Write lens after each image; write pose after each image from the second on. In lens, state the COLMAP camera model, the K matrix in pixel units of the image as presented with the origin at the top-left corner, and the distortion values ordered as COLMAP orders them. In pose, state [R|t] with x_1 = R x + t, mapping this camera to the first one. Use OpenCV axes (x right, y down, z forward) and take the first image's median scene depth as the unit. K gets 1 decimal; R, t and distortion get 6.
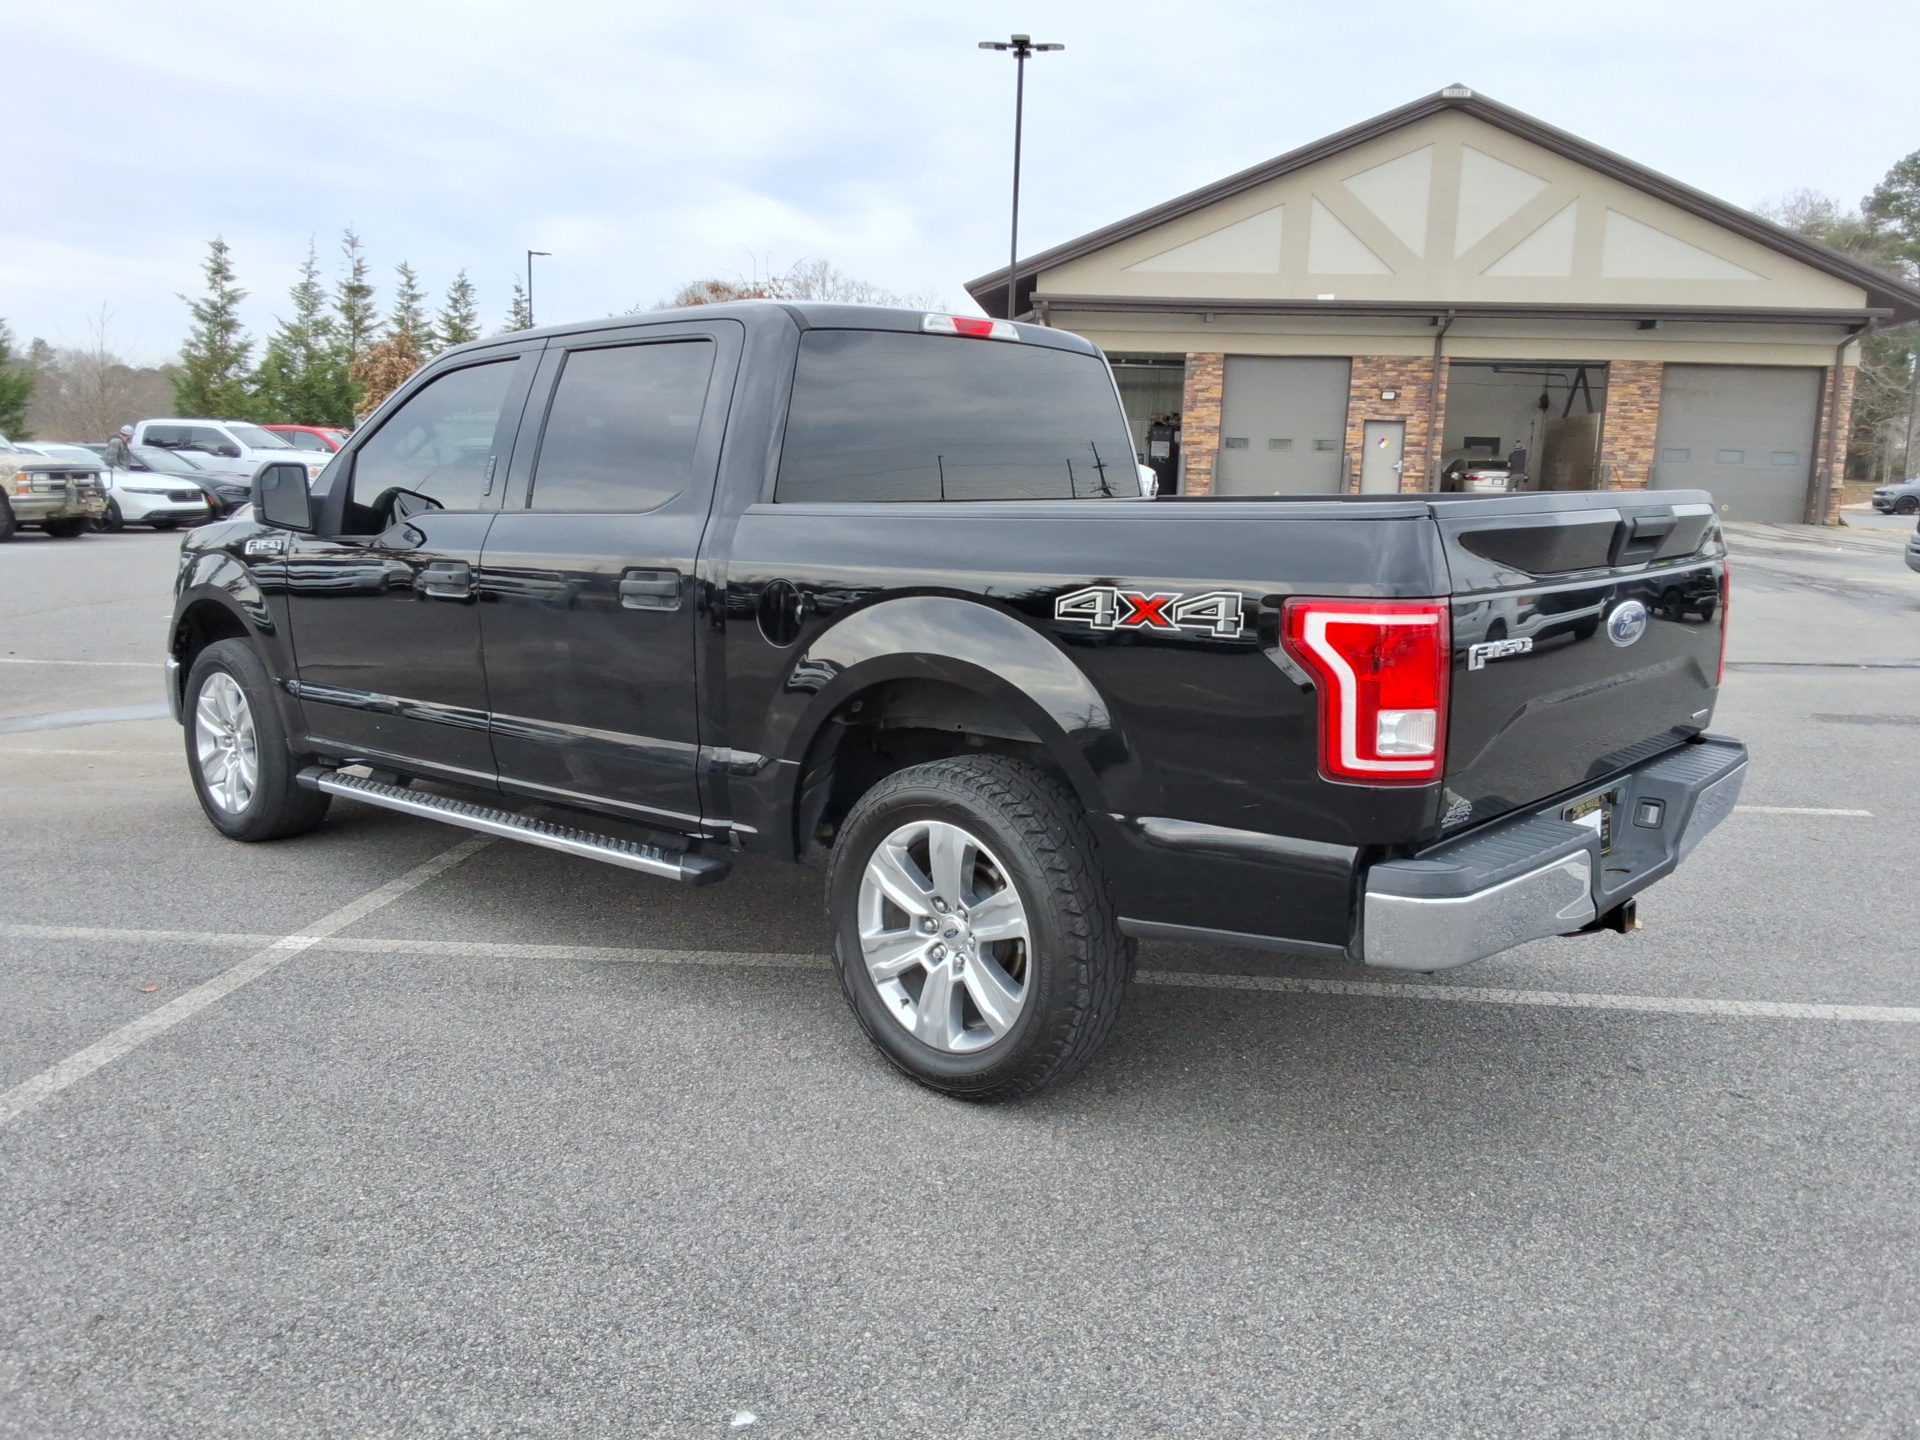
lens RADIAL K [[1540.6, 0, 961.9], [0, 1540.6, 721.7], [0, 0, 1]] dist [0.104858, -0.151657]
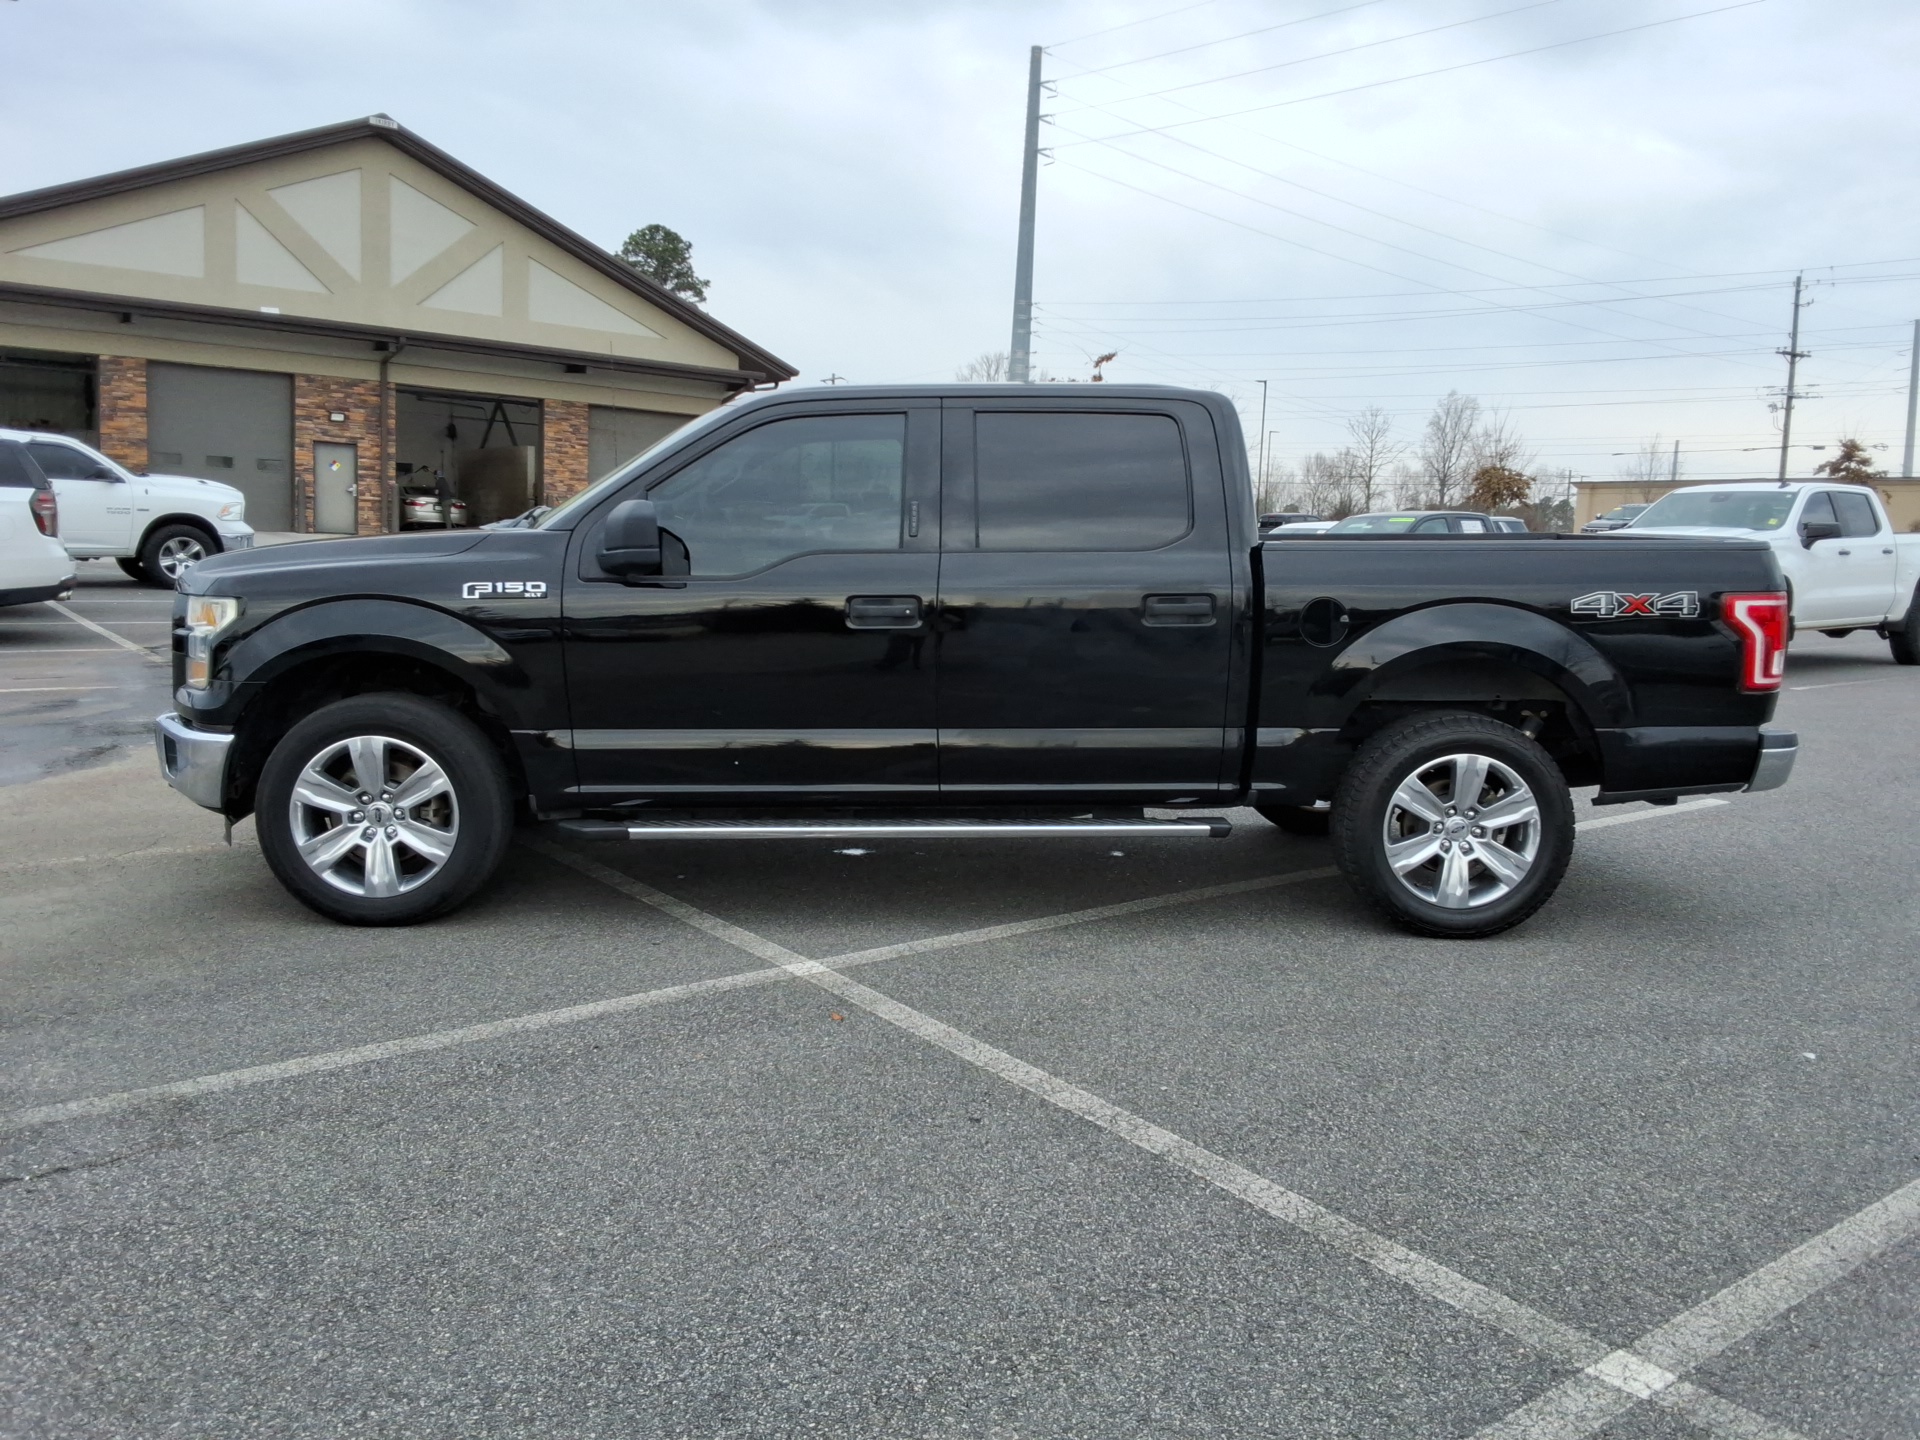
lens RADIAL K [[1540.6, 0, 977.1], [0, 1540.6, 730.9], [0, 0, 1]] dist [0.104858, -0.151657]
pose [[0.713726, -0.087419, 0.694948, -0.141926], [0.093562, 0.995188, 0.029097, -0.004632], [-0.694148, 0.044253, 0.718471, 0.024660]]
